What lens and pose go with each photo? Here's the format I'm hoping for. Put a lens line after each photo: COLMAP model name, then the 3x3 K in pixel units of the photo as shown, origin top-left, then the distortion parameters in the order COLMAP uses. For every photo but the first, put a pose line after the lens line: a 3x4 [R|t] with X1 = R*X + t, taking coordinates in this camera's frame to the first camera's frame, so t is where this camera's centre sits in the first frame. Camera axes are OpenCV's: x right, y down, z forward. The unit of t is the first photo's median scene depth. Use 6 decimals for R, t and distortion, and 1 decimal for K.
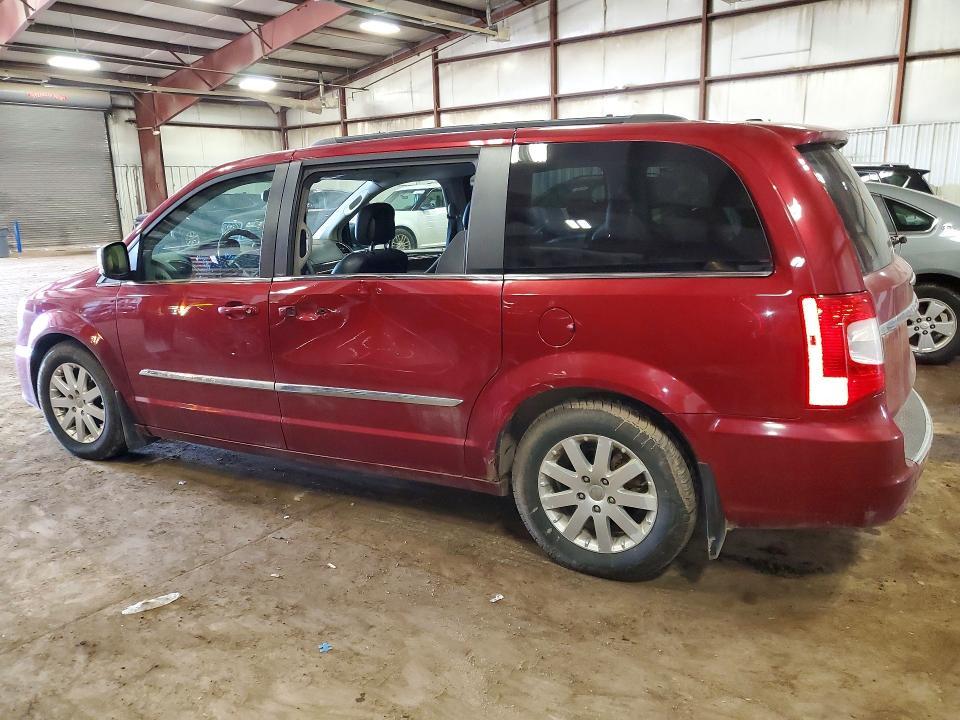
lens RADIAL K [[746.6, 0, 472.2], [0, 746.6, 360.0], [0, 0, 1]] dist [0.027288, 0.002195]
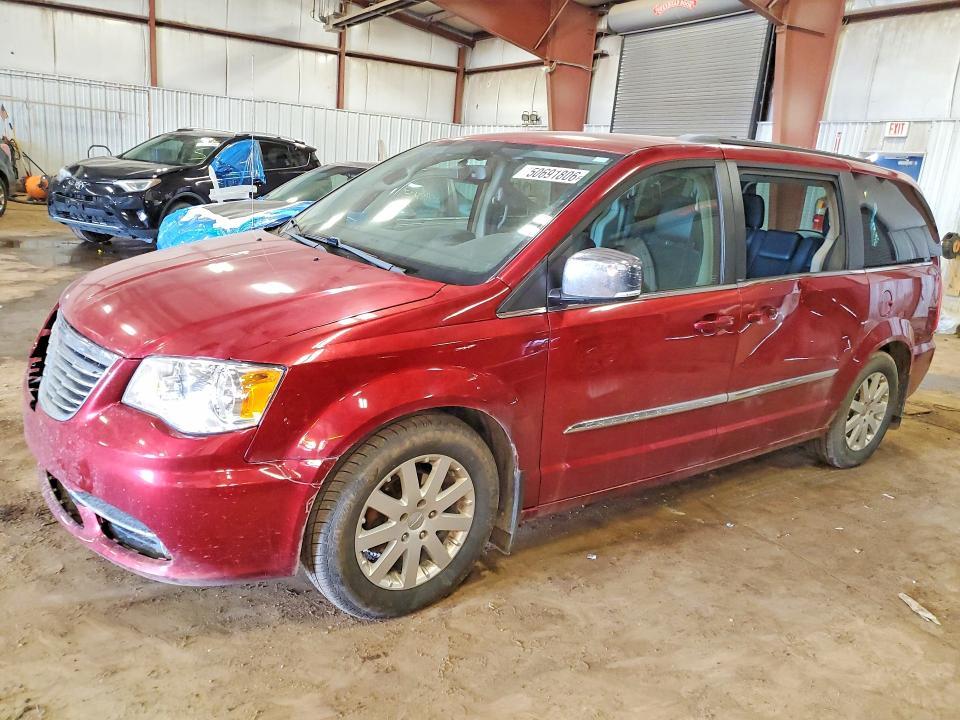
lens RADIAL K [[746.6, 0, 472.2], [0, 746.6, 360.0], [0, 0, 1]] dist [0.027288, 0.002195]
pose [[0.408339, -0.163838, 0.898007, -1.144022], [0.100565, 0.985847, 0.134136, -0.159188], [-0.907274, 0.035535, 0.419036, 0.814512]]
